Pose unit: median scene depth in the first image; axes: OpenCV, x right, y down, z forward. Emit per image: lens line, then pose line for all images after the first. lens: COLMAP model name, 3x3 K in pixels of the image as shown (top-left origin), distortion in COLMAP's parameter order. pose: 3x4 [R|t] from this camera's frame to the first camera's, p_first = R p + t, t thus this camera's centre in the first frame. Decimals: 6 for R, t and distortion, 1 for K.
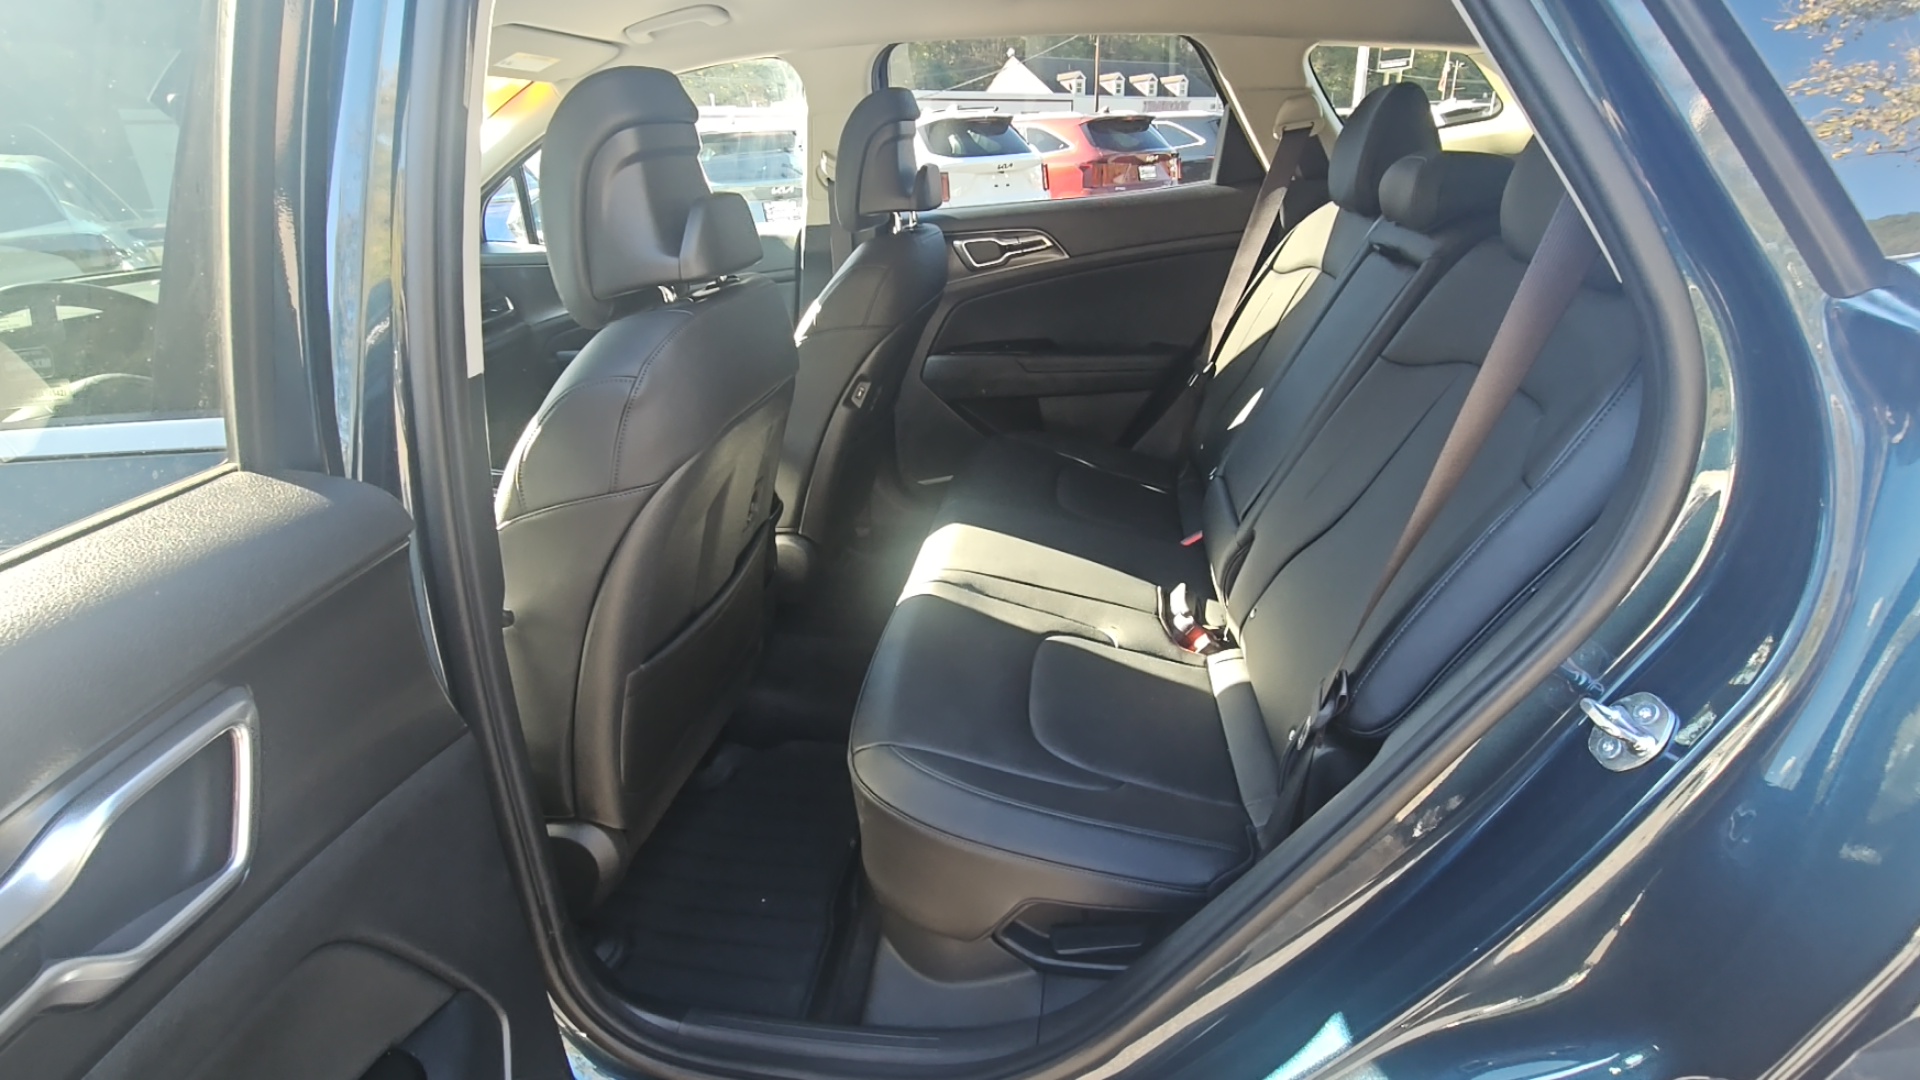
lens RADIAL K [[862.0, 0, 954.6], [0, 862.0, 534.7], [0, 0, 1]] dist [0.022142, -0.014094]
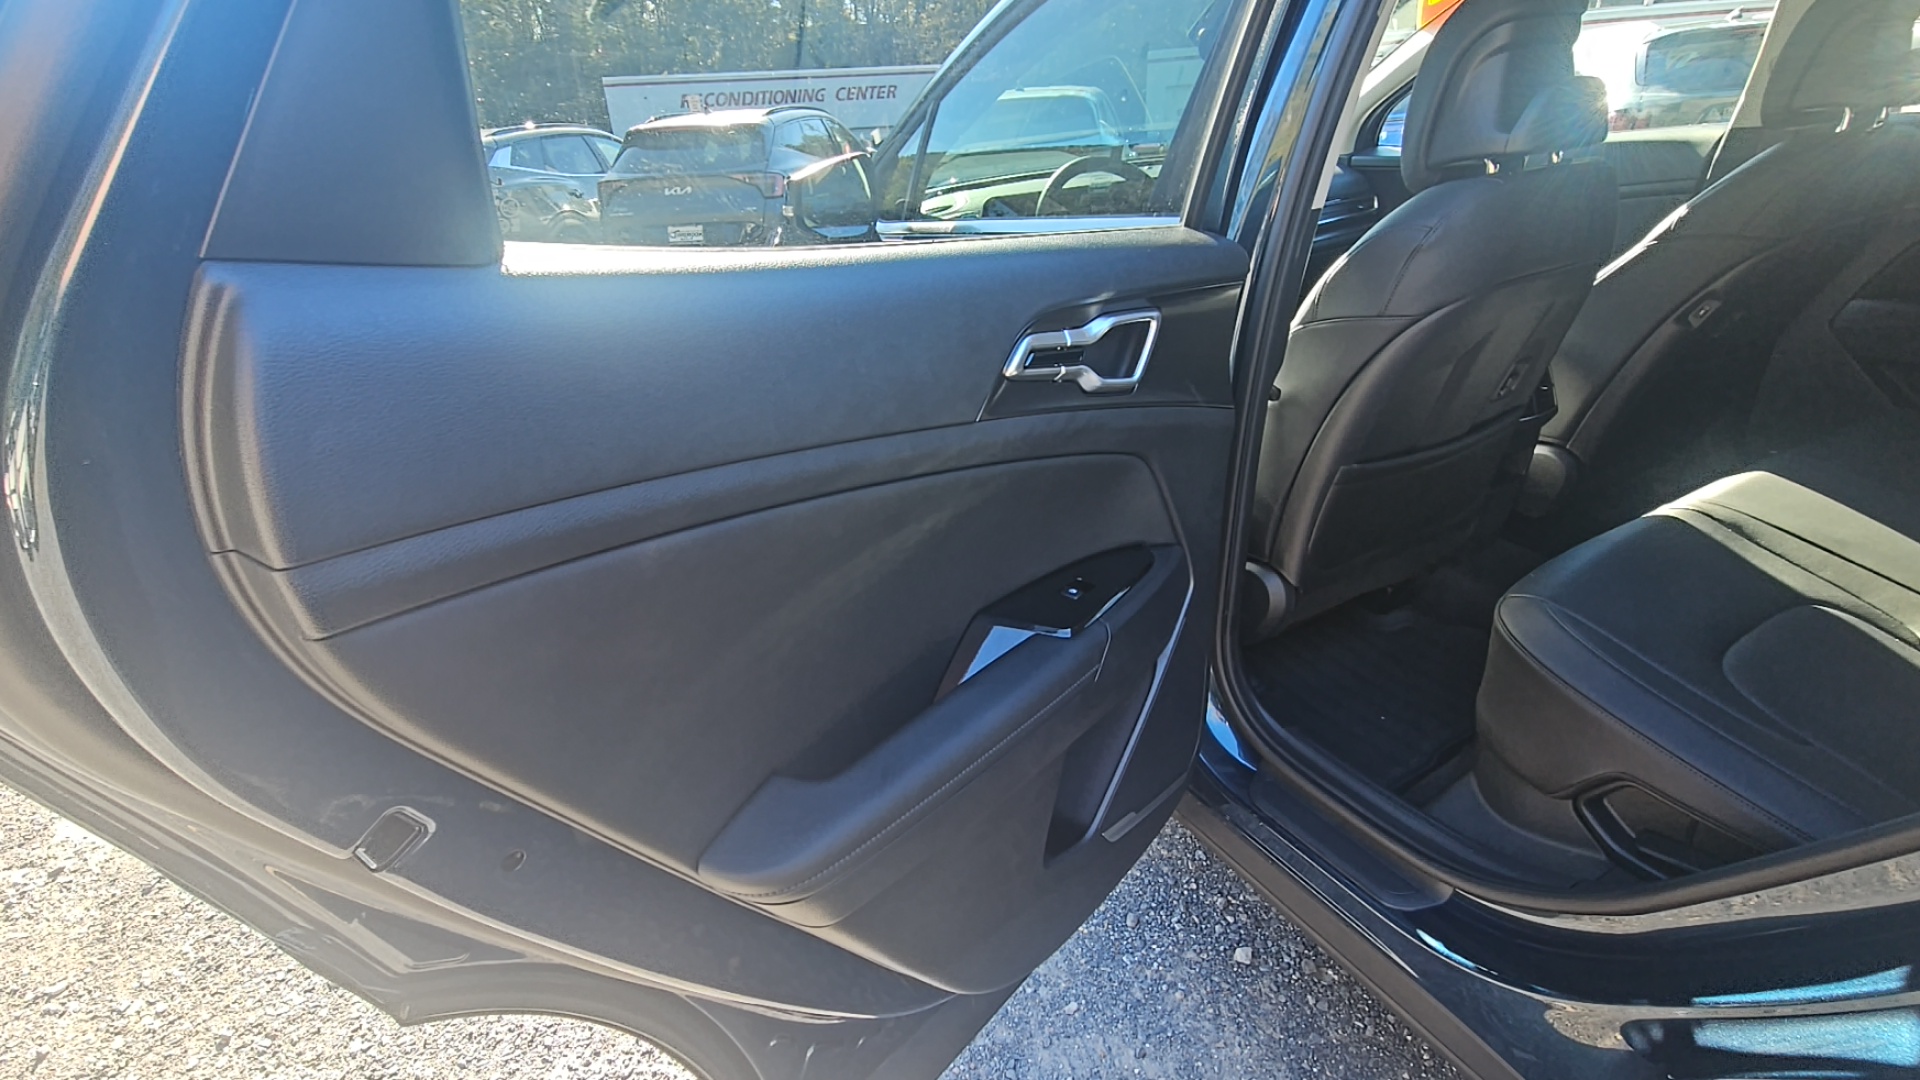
lens RADIAL K [[862.0, 0, 954.6], [0, 862.0, 534.7], [0, 0, 1]] dist [0.022142, -0.014094]
pose [[0.616883, 0.334858, -0.712268, 0.209803], [-0.281552, 0.938981, 0.197595, 0.151002], [0.734972, 0.078647, 0.673521, -0.278961]]
